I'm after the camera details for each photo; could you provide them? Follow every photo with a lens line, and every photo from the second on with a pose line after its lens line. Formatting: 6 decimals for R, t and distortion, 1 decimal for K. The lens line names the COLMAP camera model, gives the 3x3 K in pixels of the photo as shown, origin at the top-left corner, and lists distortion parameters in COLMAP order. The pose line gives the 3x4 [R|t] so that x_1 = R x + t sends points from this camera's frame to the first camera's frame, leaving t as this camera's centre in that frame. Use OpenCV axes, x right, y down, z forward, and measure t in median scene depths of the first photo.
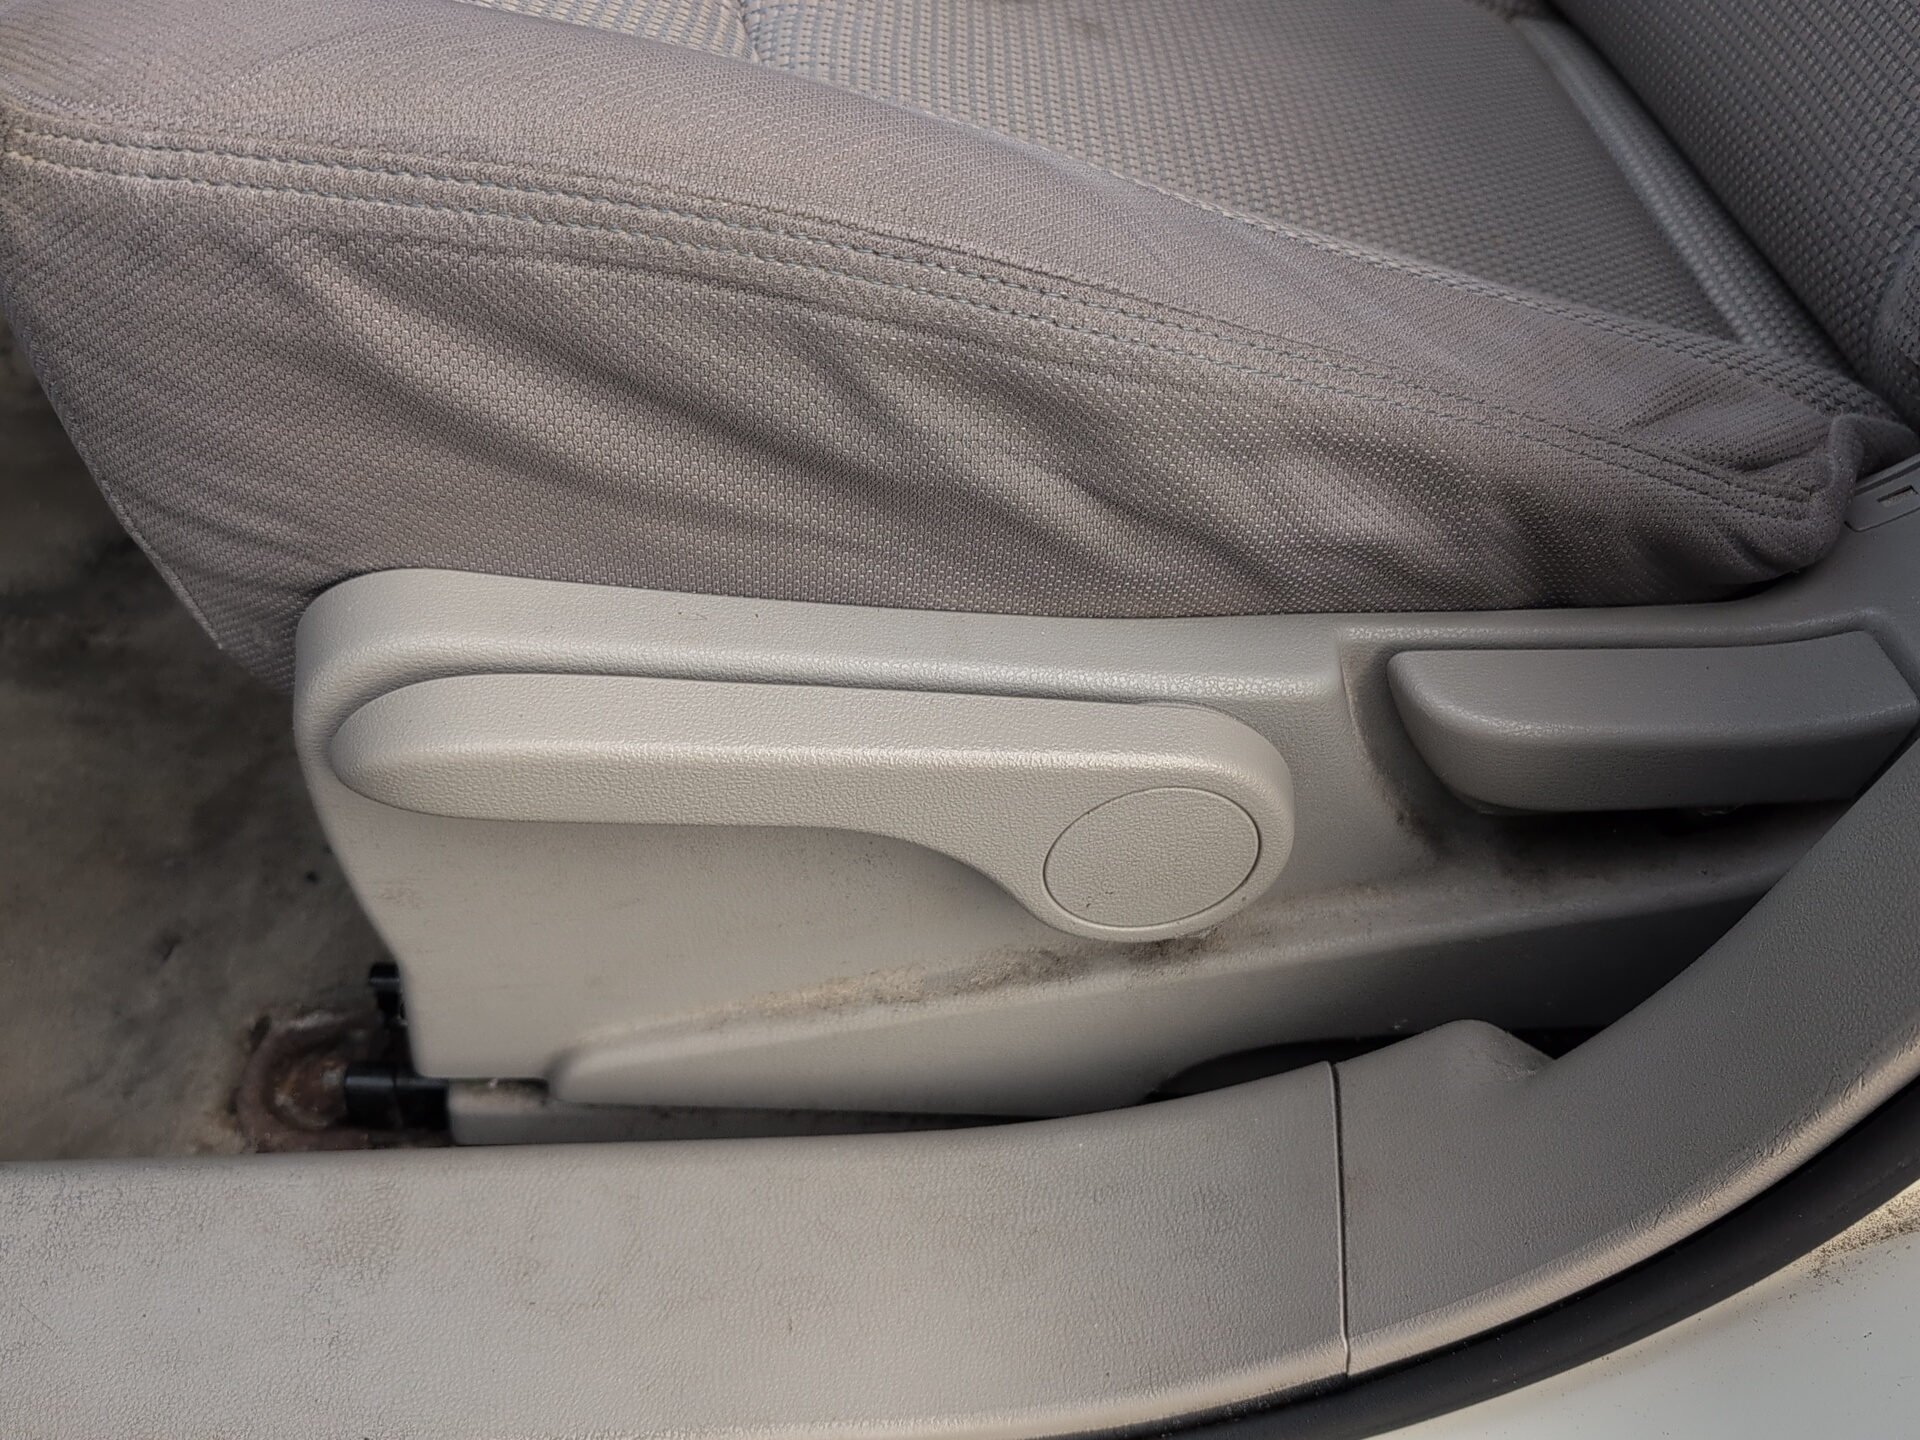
lens RADIAL K [[1561.2, 0, 944.2], [0, 1561.2, 717.7], [0, 0, 1]] dist [0.009717, -0.068134]
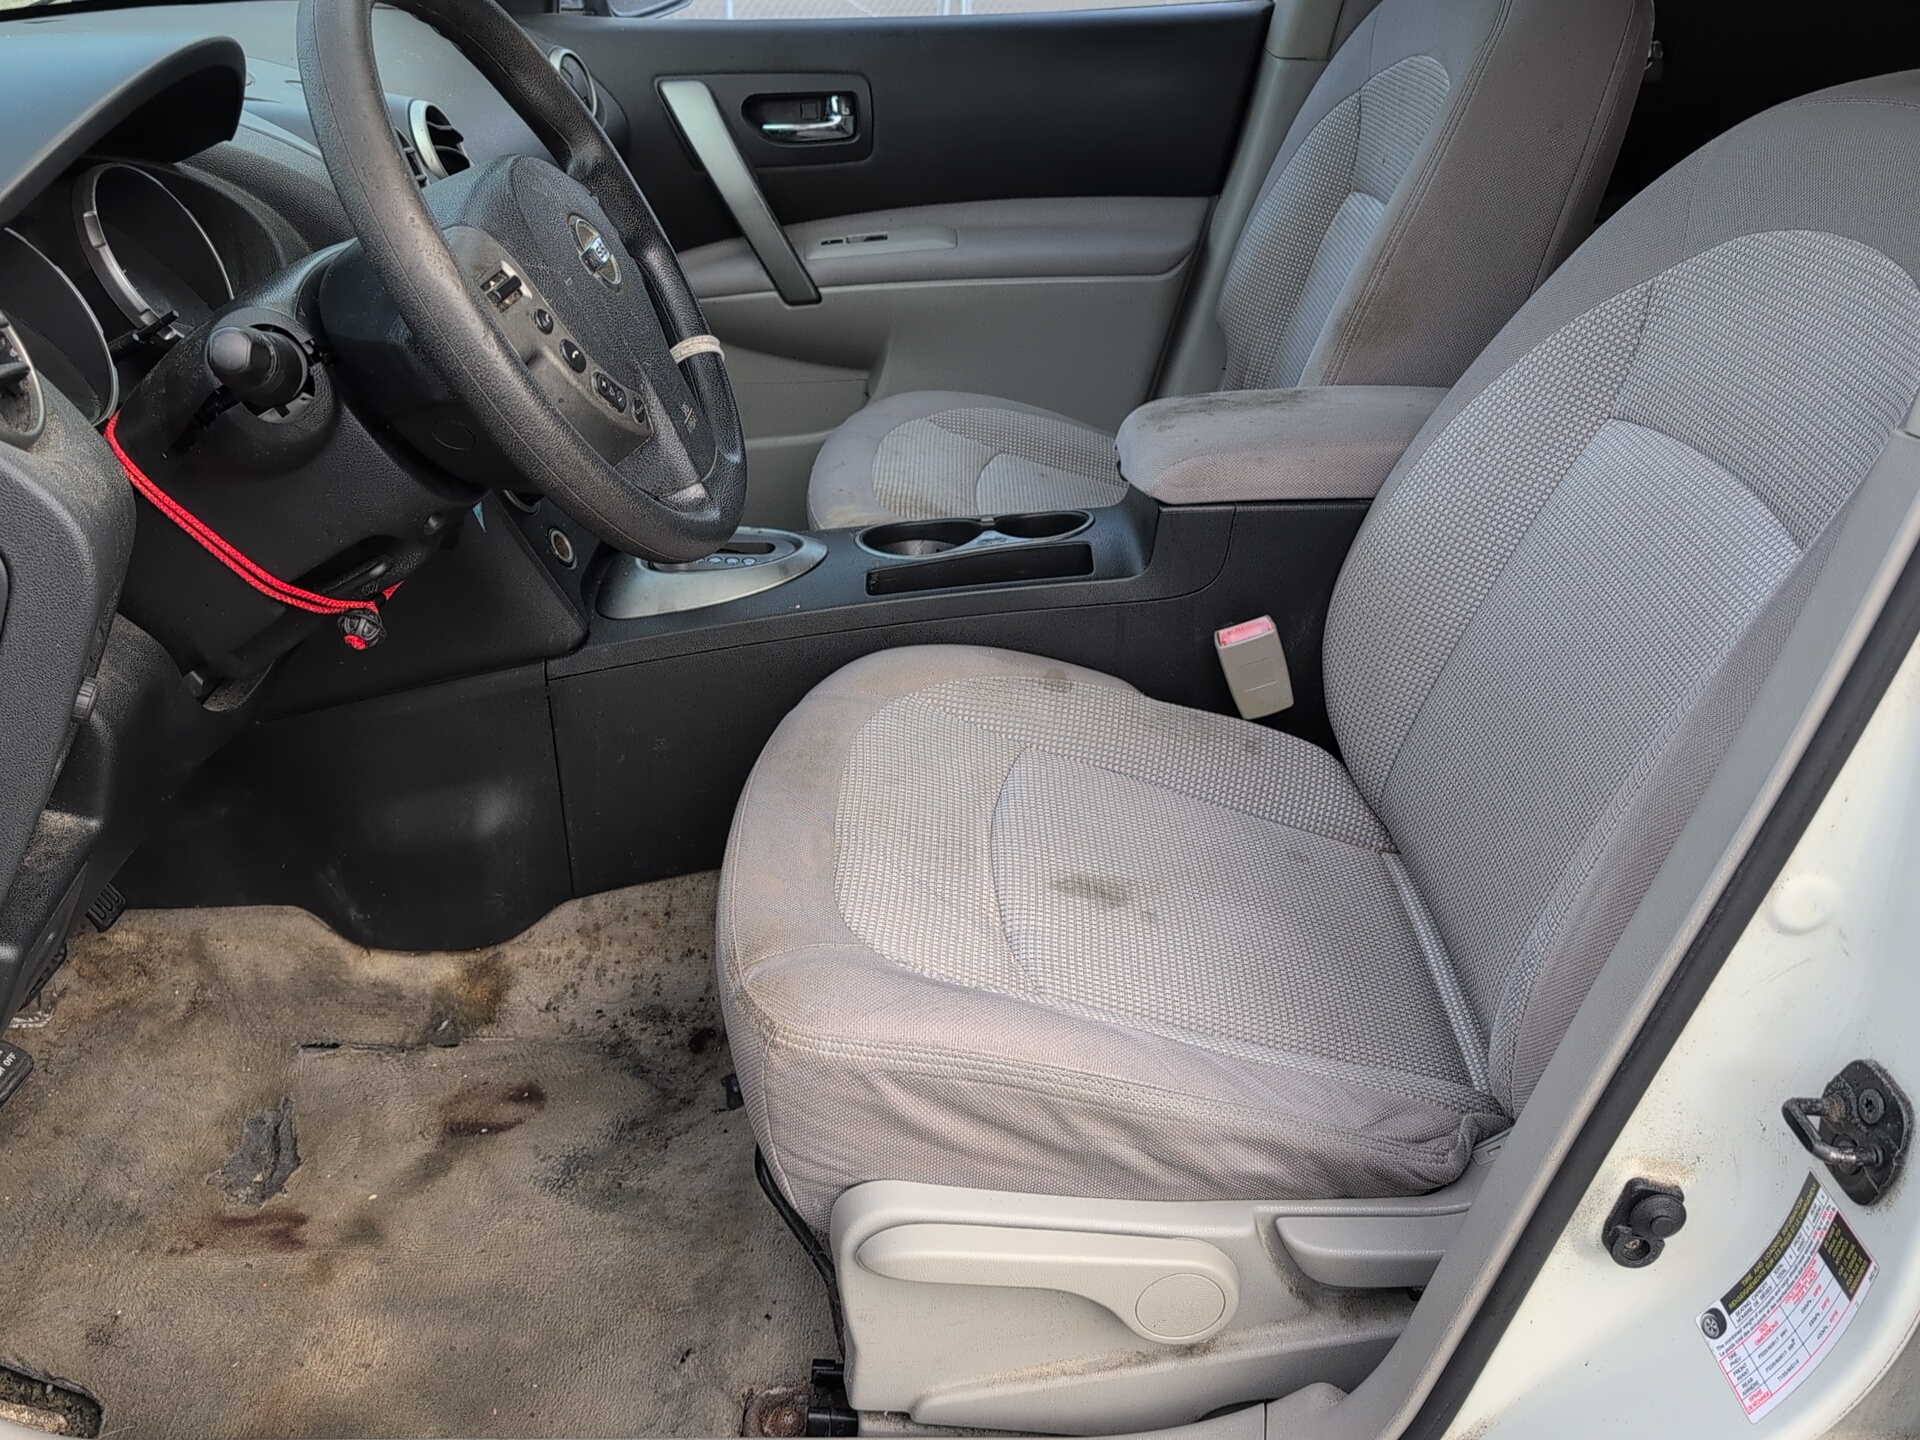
lens RADIAL K [[1561.2, 0, 944.2], [0, 1561.2, 717.7], [0, 0, 1]] dist [0.009717, -0.068134]
pose [[0.997574, -0.005610, -0.069392, -0.059697], [-0.015500, 0.953830, -0.299948, -0.047579], [0.067871, 0.300296, 0.951428, -1.611903]]
